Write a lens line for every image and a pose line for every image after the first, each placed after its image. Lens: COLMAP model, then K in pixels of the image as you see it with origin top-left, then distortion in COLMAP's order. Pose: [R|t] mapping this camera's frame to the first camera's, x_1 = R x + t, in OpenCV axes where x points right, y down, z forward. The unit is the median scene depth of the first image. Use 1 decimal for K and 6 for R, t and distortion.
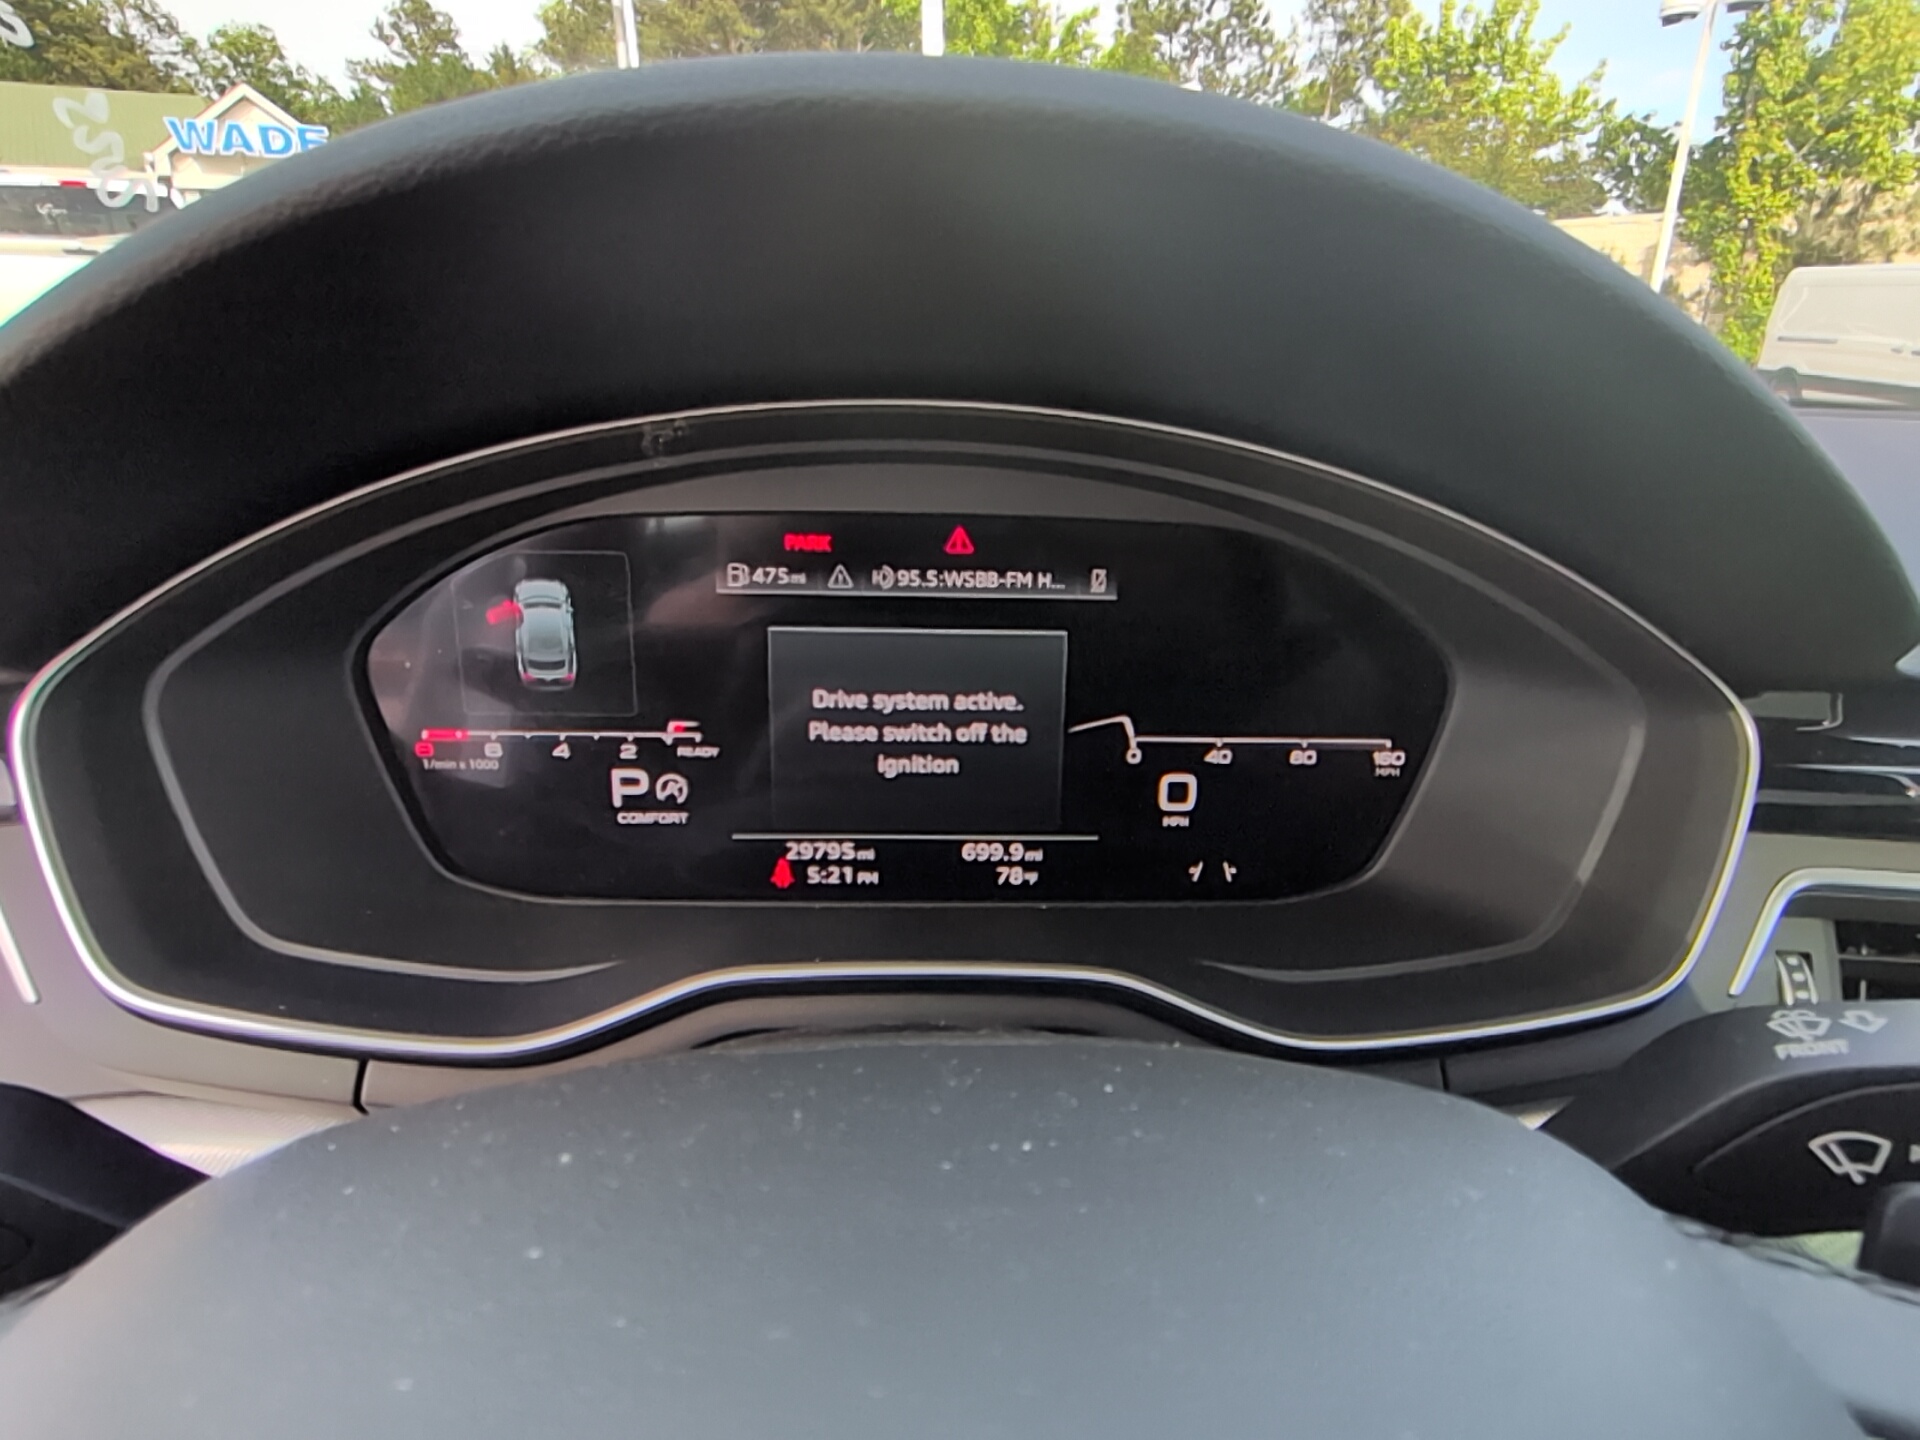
lens RADIAL K [[1088.5, 0, 959.1], [0, 1088.5, 729.4], [0, 0, 1]] dist [-0.000397, -0.003100]
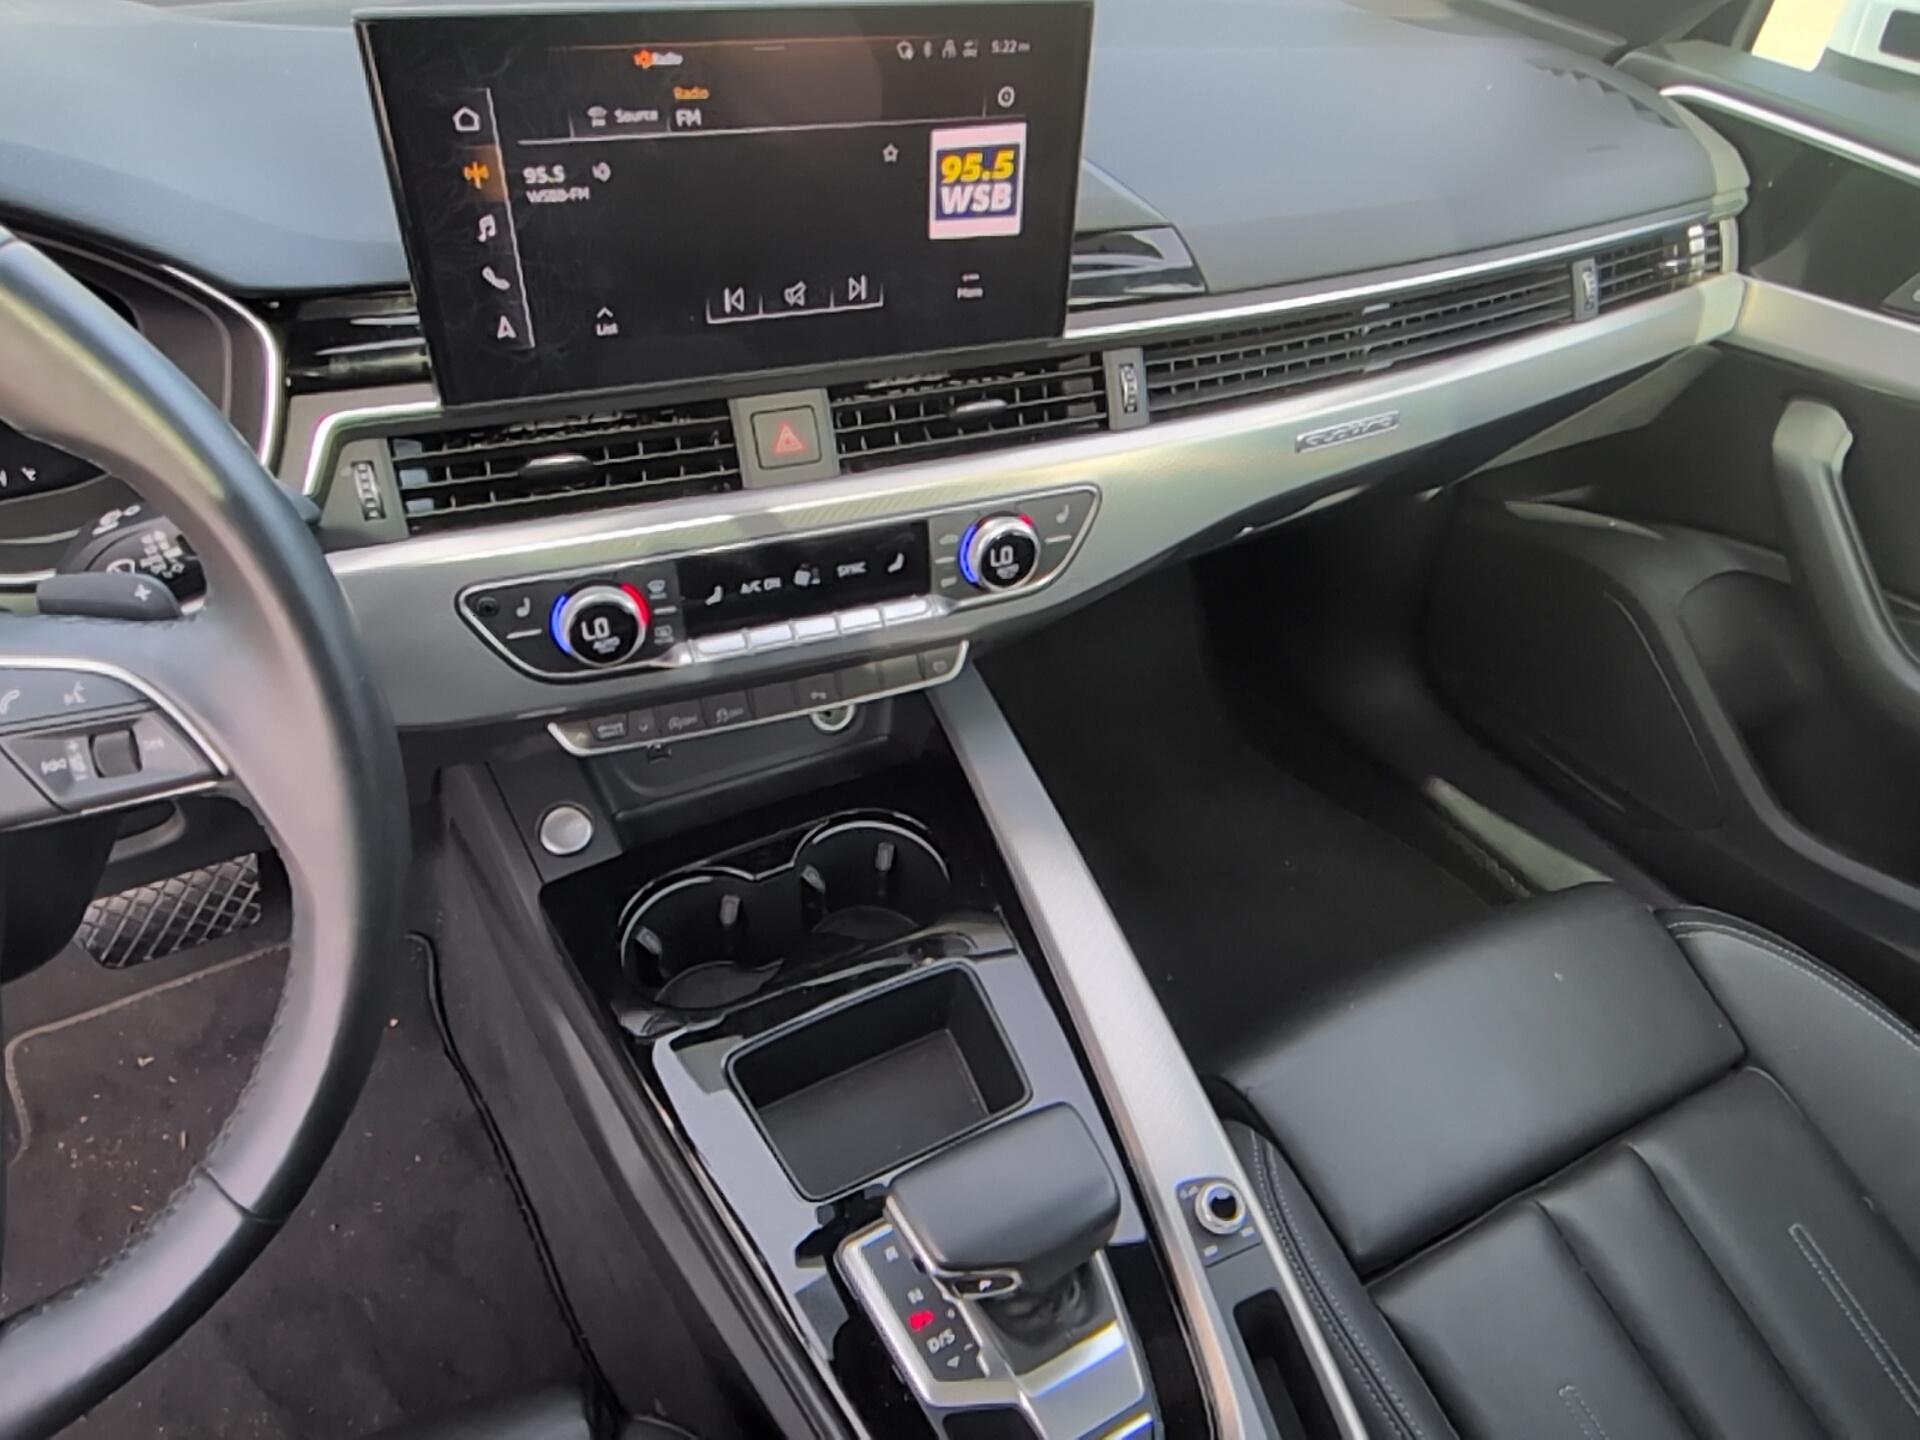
lens RADIAL K [[1293.6, 0, 966.9], [0, 1293.6, 773.1], [0, 0, 1]] dist [0.008058, -0.009772]
pose [[0.891561, -0.281446, 0.354834, 0.661611], [0.118313, 0.901000, 0.417375, -0.080331], [-0.437174, -0.330133, 0.836595, -1.122501]]
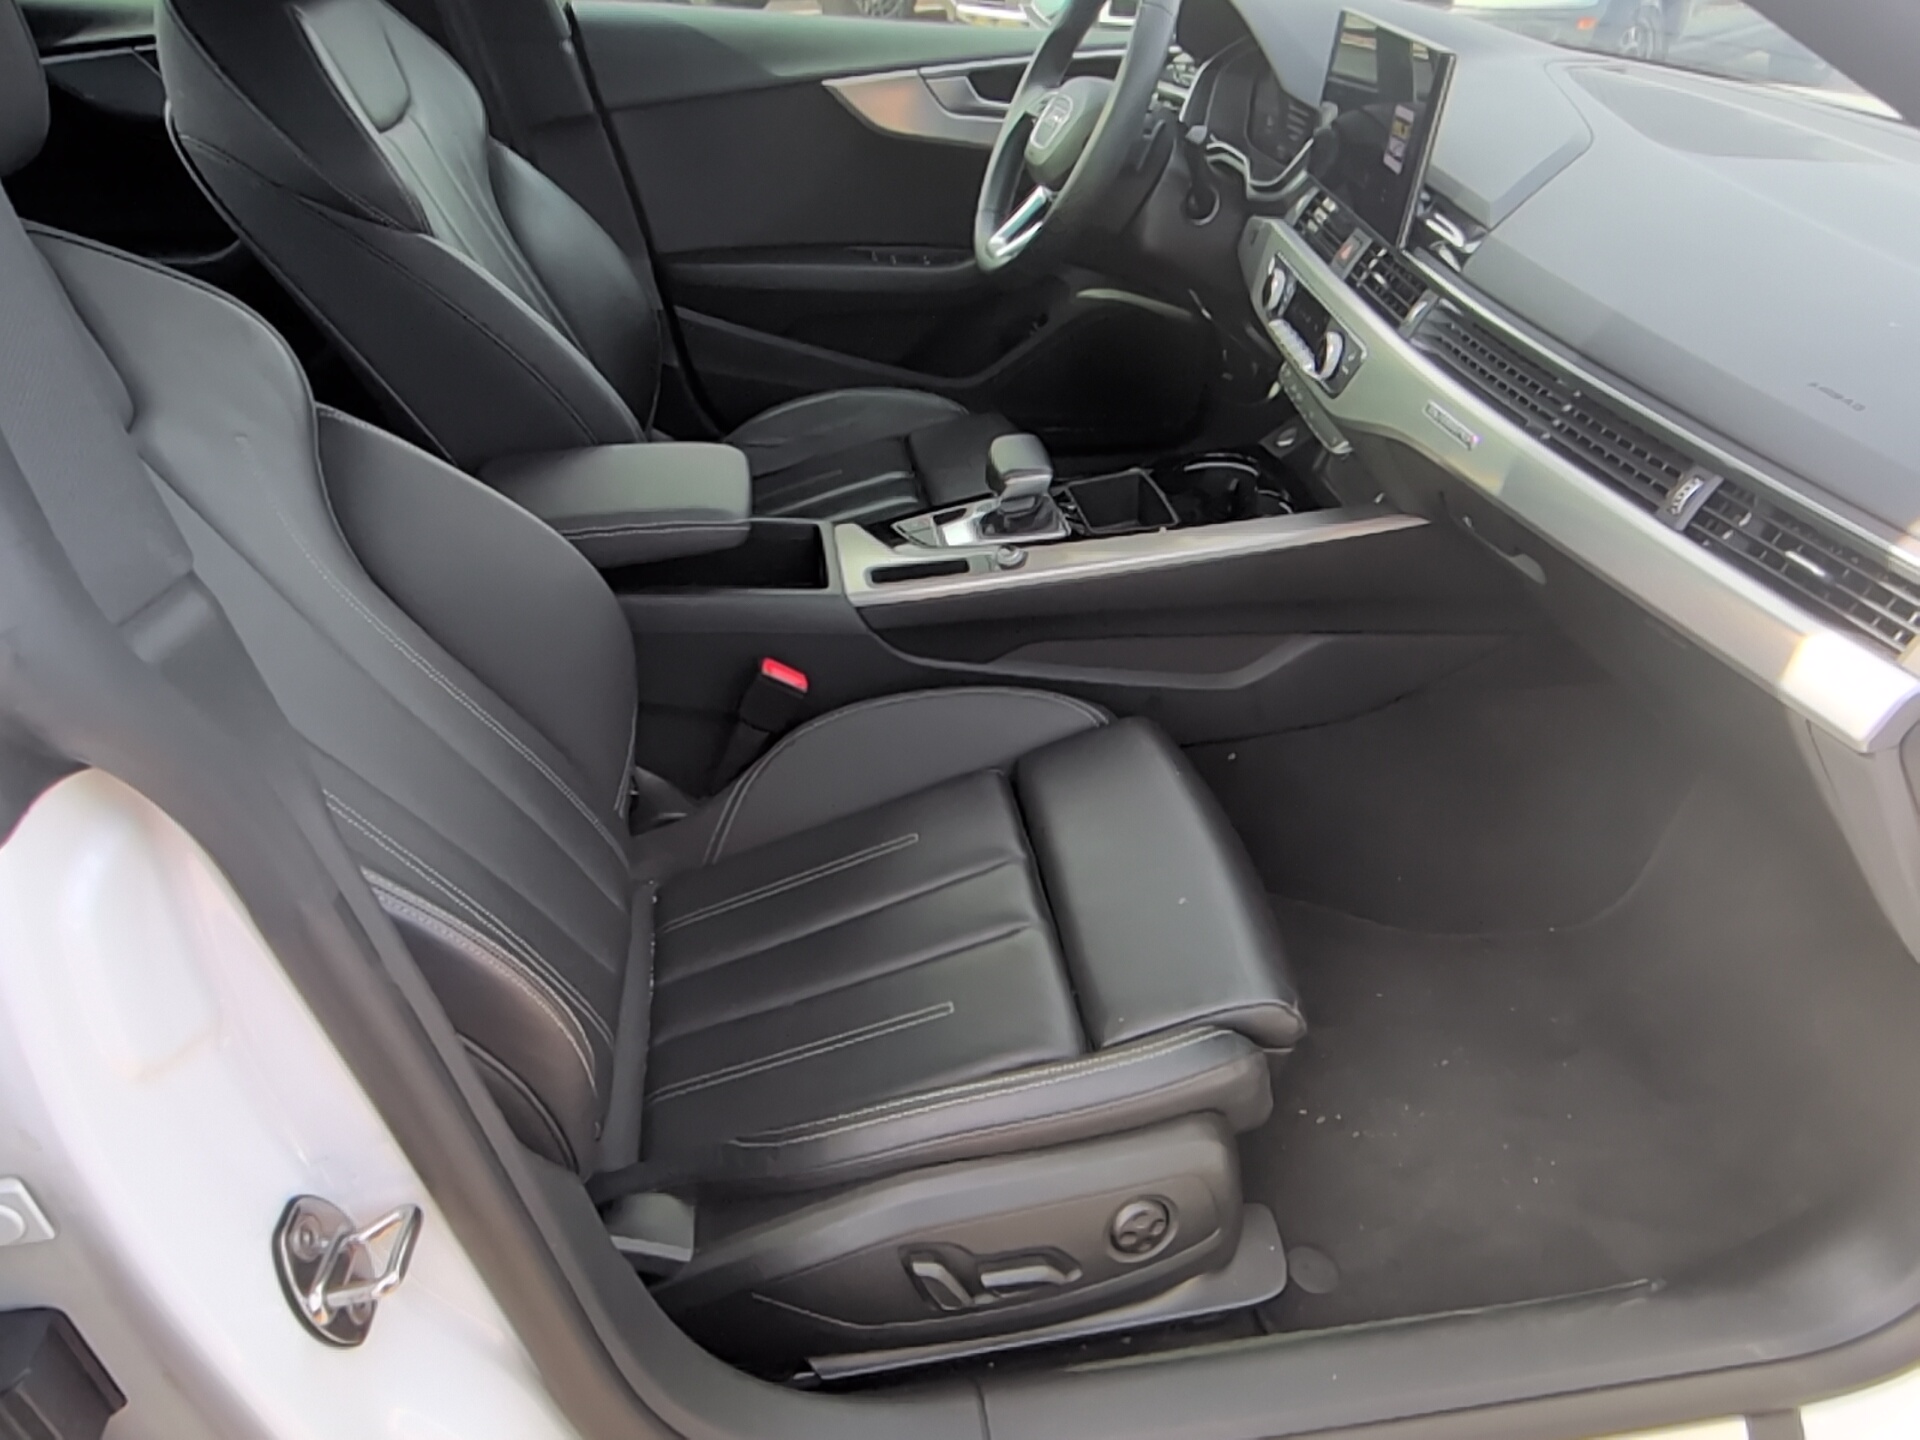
lens RADIAL K [[1293.6, 0, 998.2], [0, 1293.6, 754.7], [0, 0, 1]] dist [0.008058, -0.009772]
pose [[0.139010, 0.559656, -0.816983, 5.083473], [-0.363460, 0.796252, 0.483612, -0.042058], [0.921181, 0.229714, 0.314099, -1.000378]]
